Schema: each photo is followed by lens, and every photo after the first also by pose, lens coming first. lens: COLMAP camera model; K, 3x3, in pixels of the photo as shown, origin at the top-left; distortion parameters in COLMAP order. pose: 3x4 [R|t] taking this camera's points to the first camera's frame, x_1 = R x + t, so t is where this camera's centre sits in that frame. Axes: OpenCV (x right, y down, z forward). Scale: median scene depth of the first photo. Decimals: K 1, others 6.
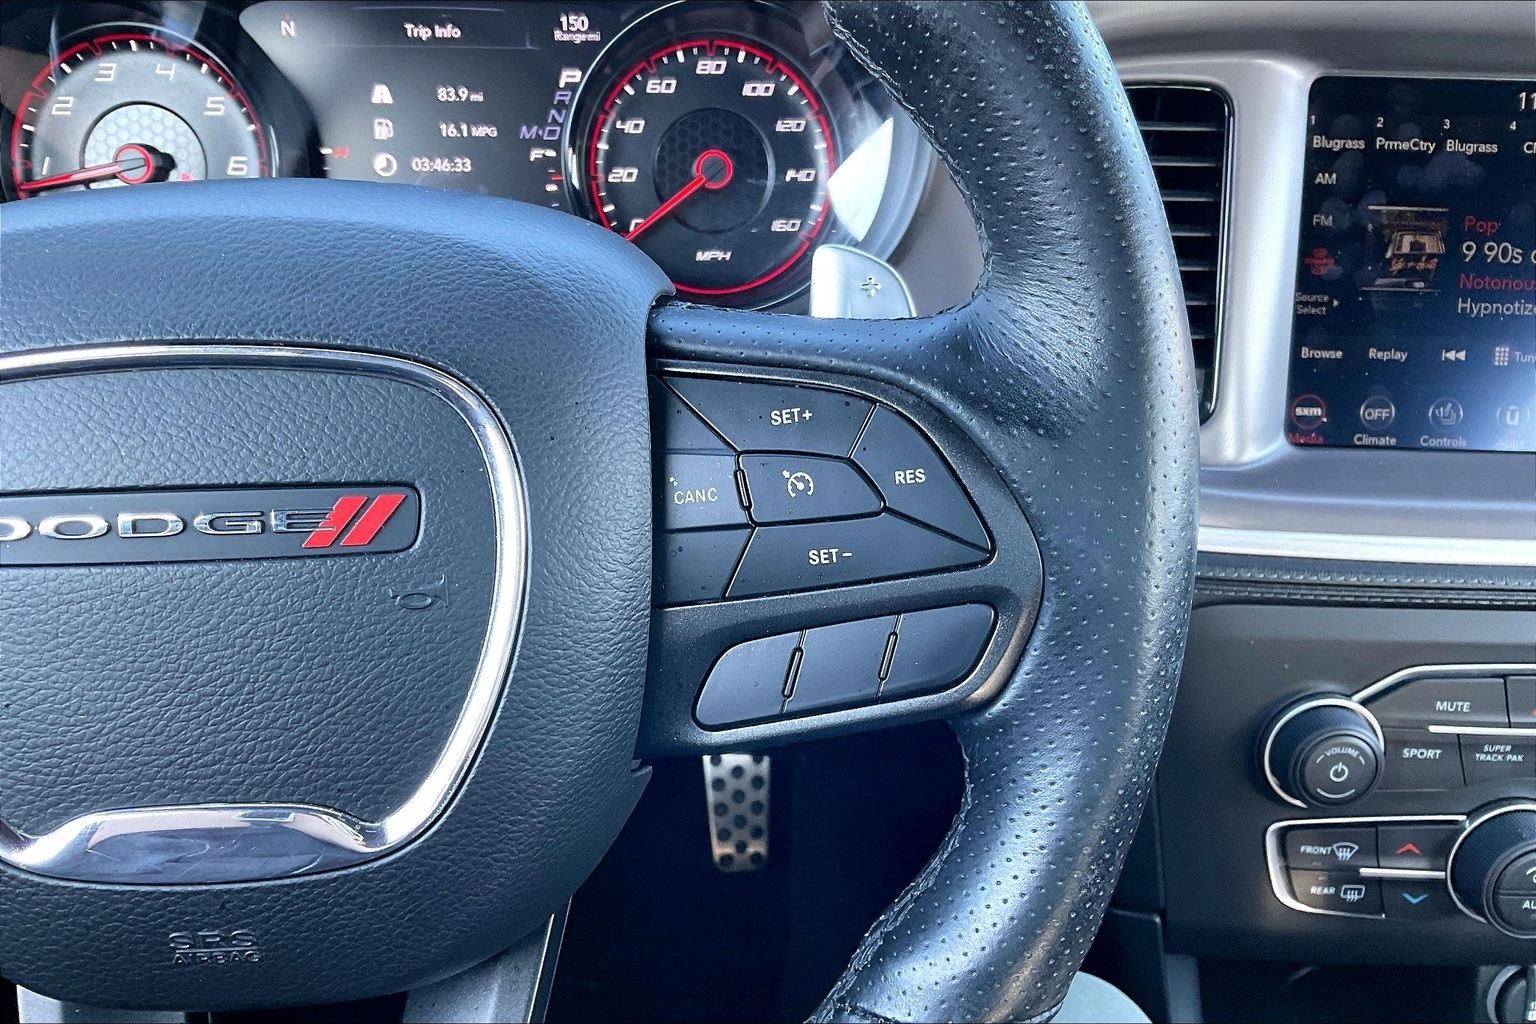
lens RADIAL K [[1290.1, 0, 761.9], [0, 1290.1, 510.6], [0, 0, 1]] dist [0.076604, -0.160481]
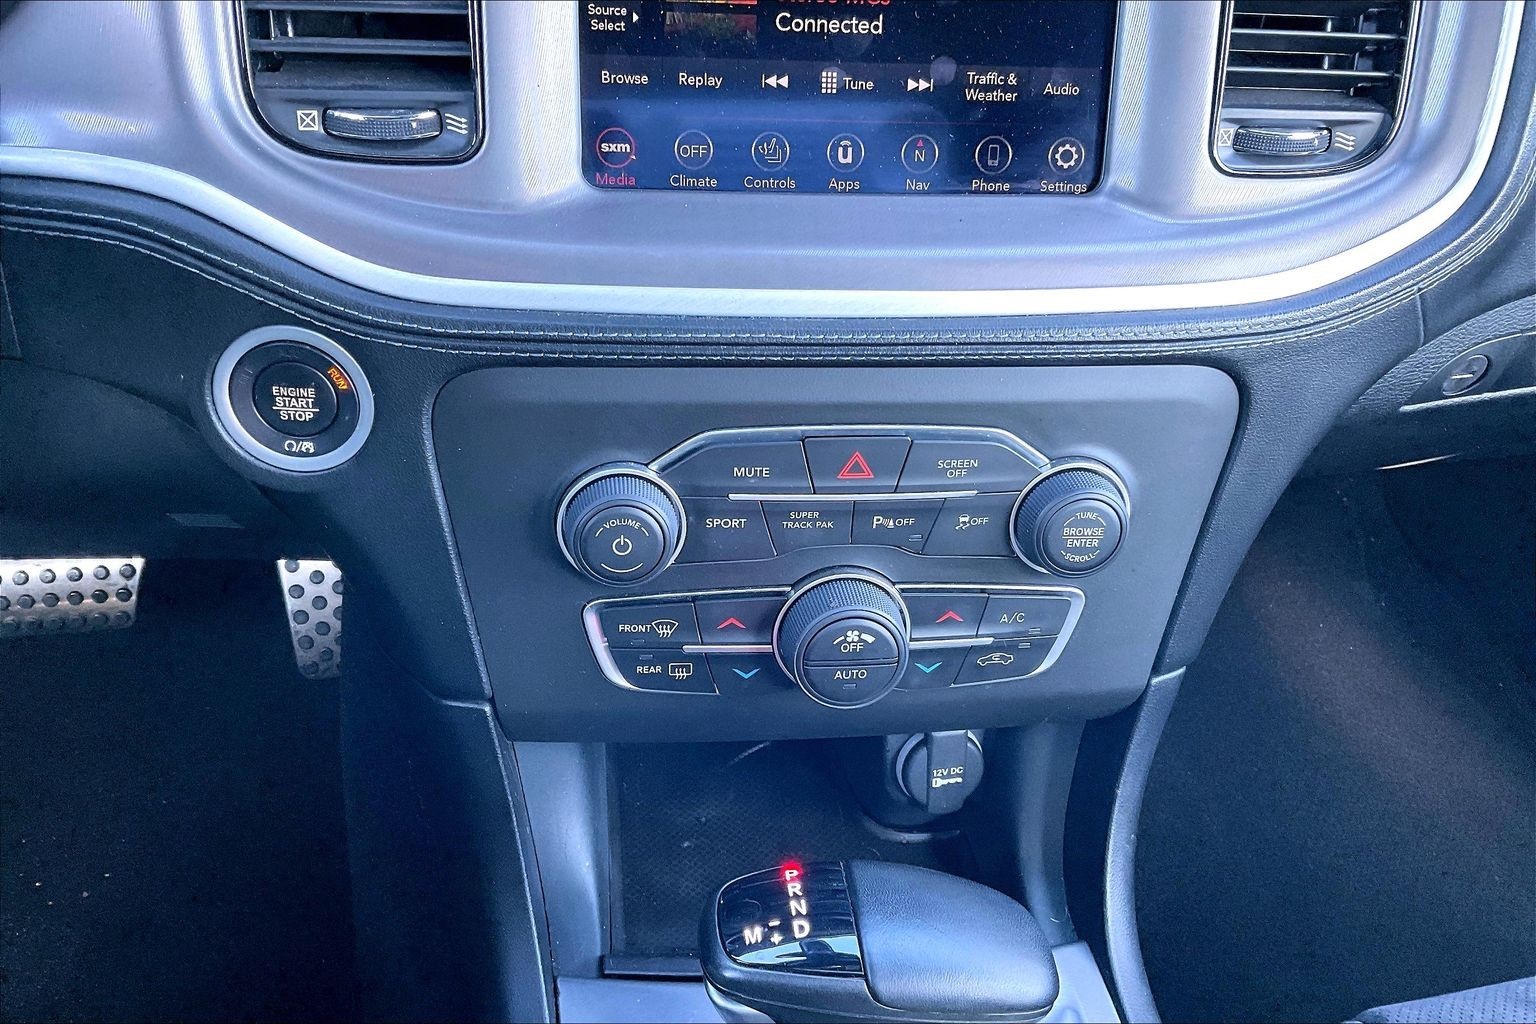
lens RADIAL K [[1290.1, 0, 774.6], [0, 1290.1, 521.8], [0, 0, 1]] dist [0.076604, -0.160481]
pose [[0.992018, -0.036149, 0.120802, 0.404936], [0.016692, 0.987242, 0.158351, 0.036766], [-0.124985, -0.155071, 0.979965, 0.079413]]
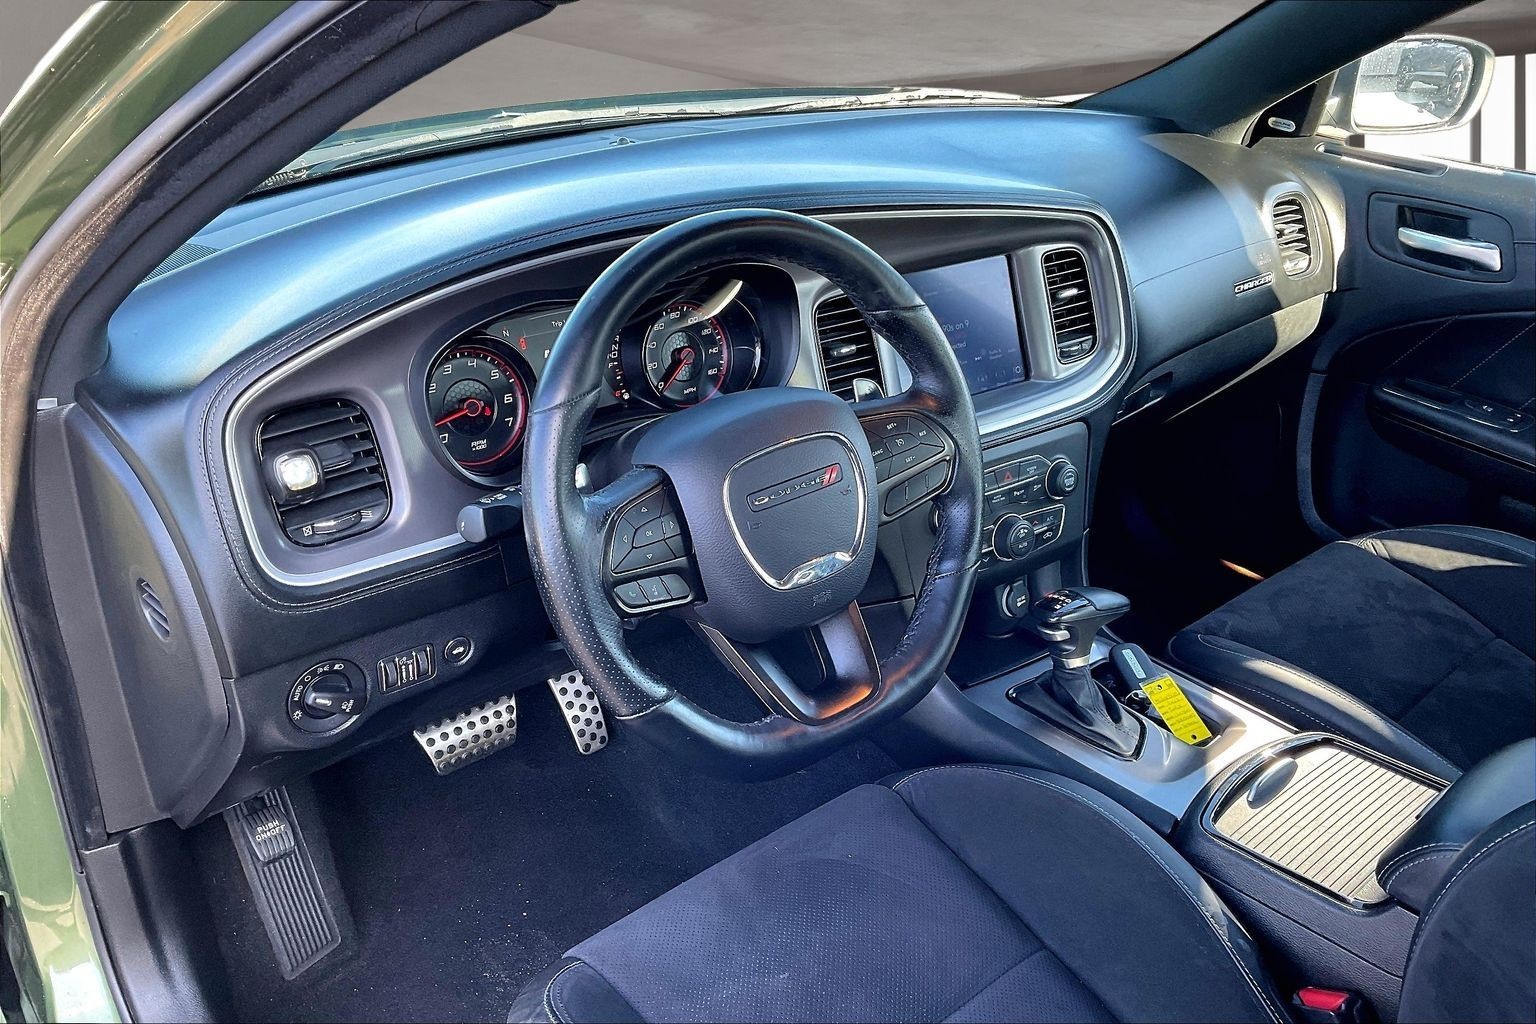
lens RADIAL K [[1290.1, 0, 777.3], [0, 1290.1, 511.7], [0, 0, 1]] dist [0.076604, -0.160481]
pose [[0.805377, -0.267494, 0.528975, -1.257295], [0.282106, 0.957815, 0.054839, -0.073708], [-0.521329, 0.105061, 0.846863, -1.085310]]
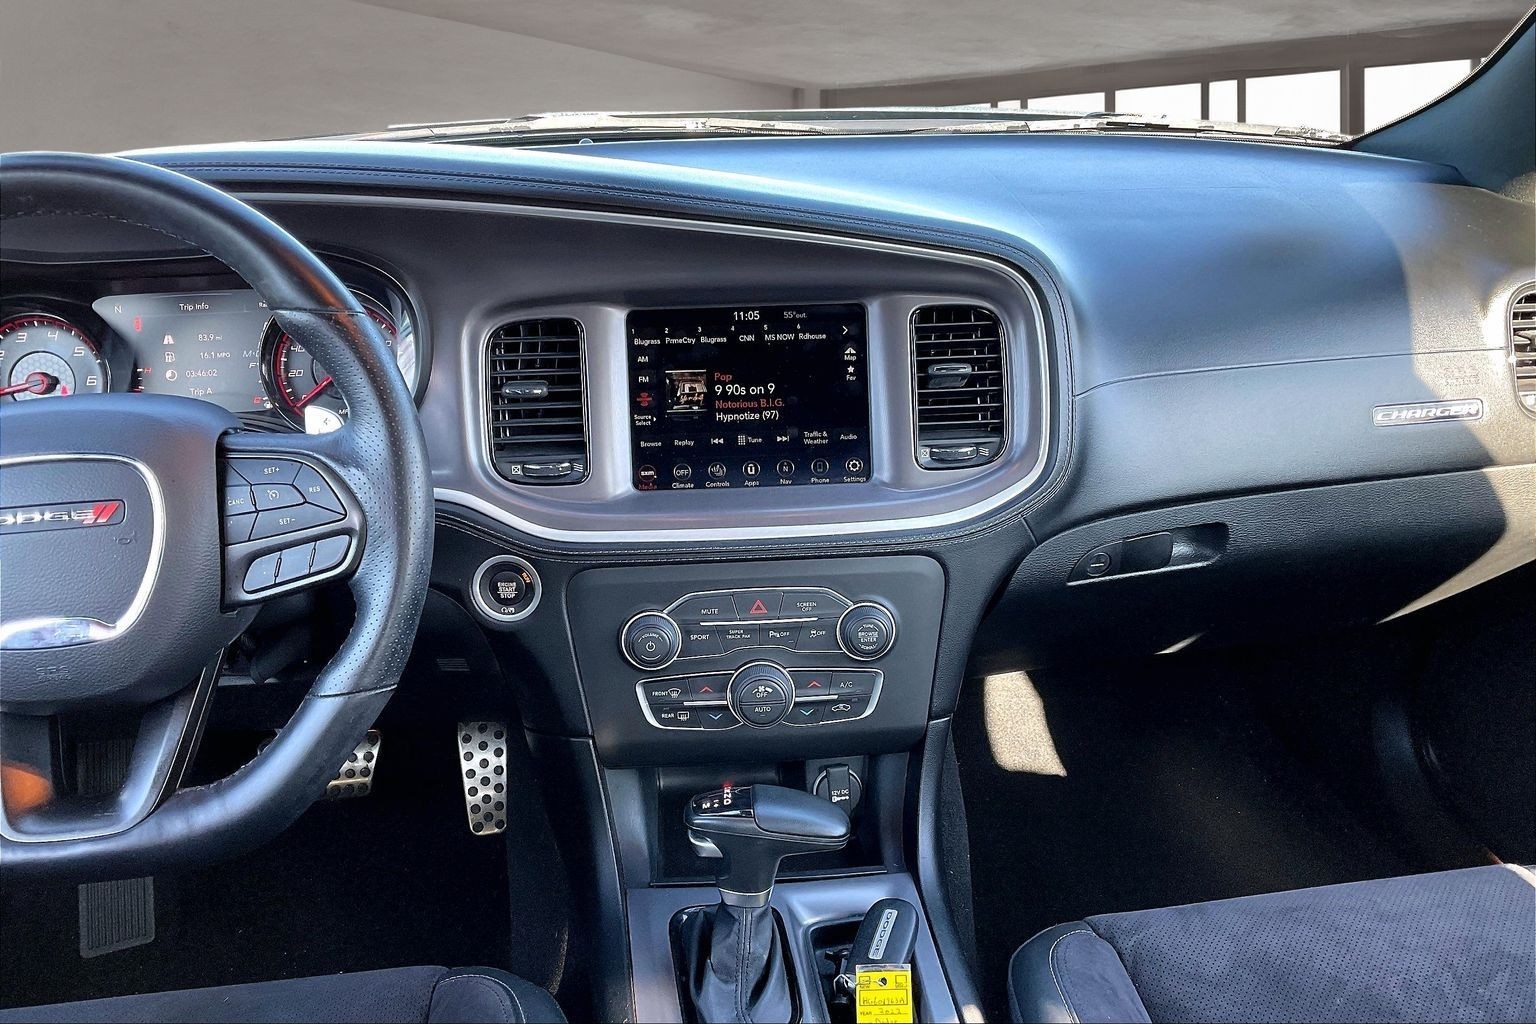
lens RADIAL K [[1290.1, 0, 779.2], [0, 1290.1, 508.8], [0, 0, 1]] dist [0.076604, -0.160481]
pose [[0.996846, -0.060128, 0.051792, 0.506840], [0.065417, 0.992068, -0.107344, 0.199634], [-0.044927, 0.110393, 0.992872, -0.949551]]
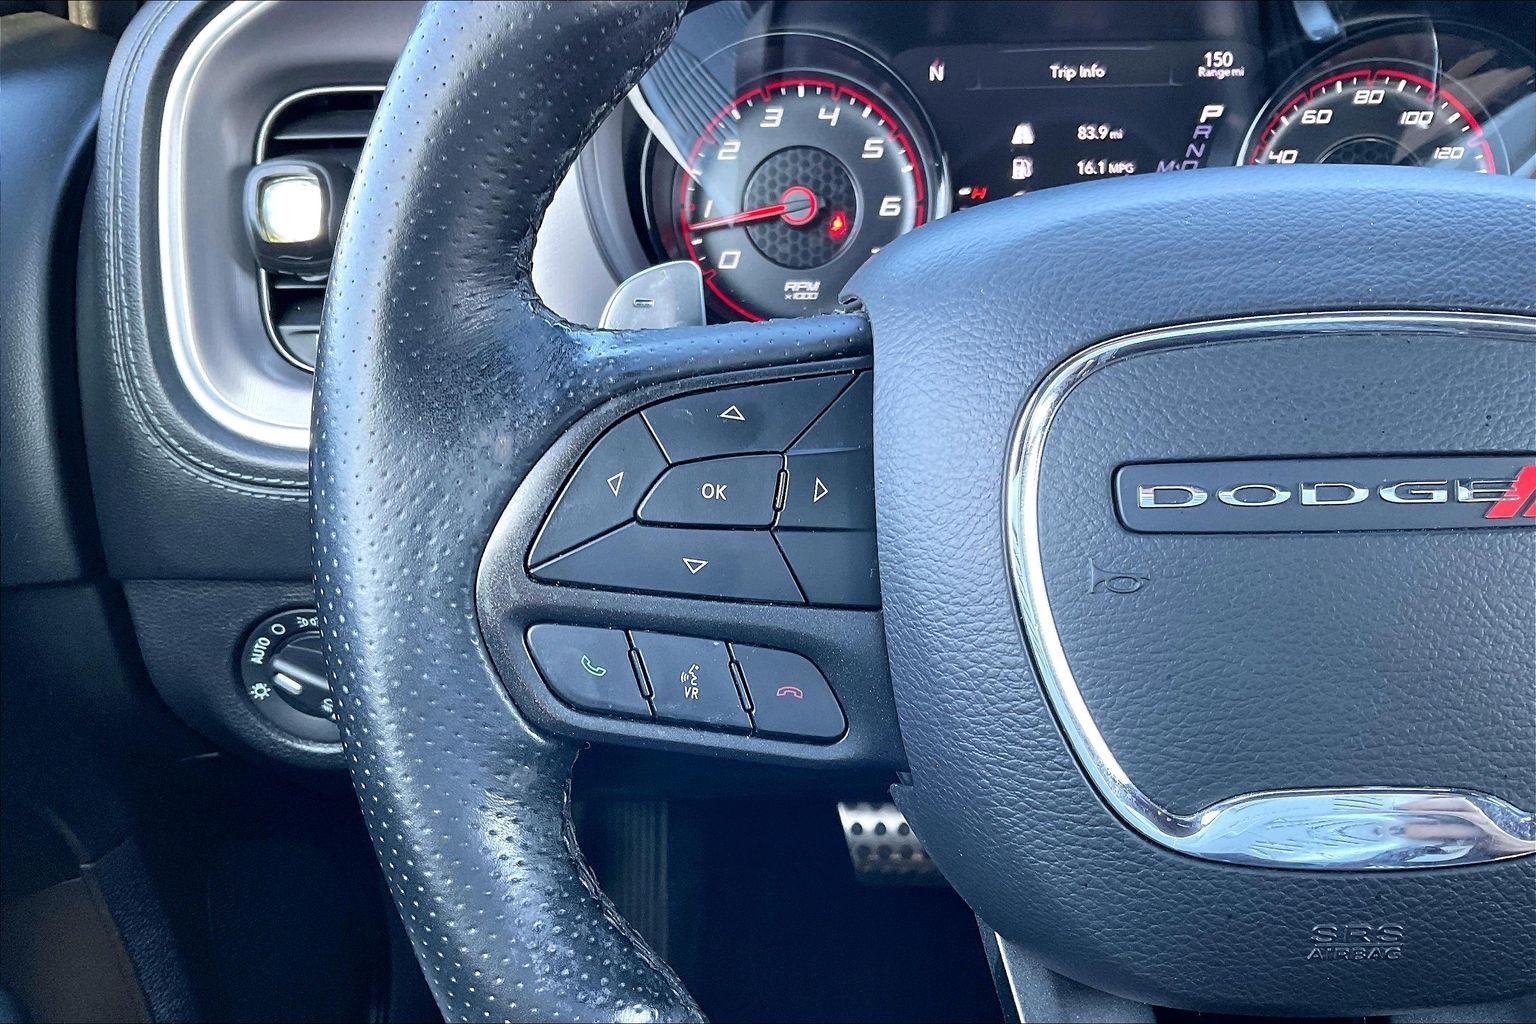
lens RADIAL K [[1290.1, 0, 774.2], [0, 1290.1, 510.8], [0, 0, 1]] dist [0.076604, -0.160481]
pose [[0.994321, 0.004127, -0.106339, -0.387051], [-0.011796, 0.997364, -0.071596, 0.049193], [0.105763, 0.072444, 0.991749, -0.005380]]
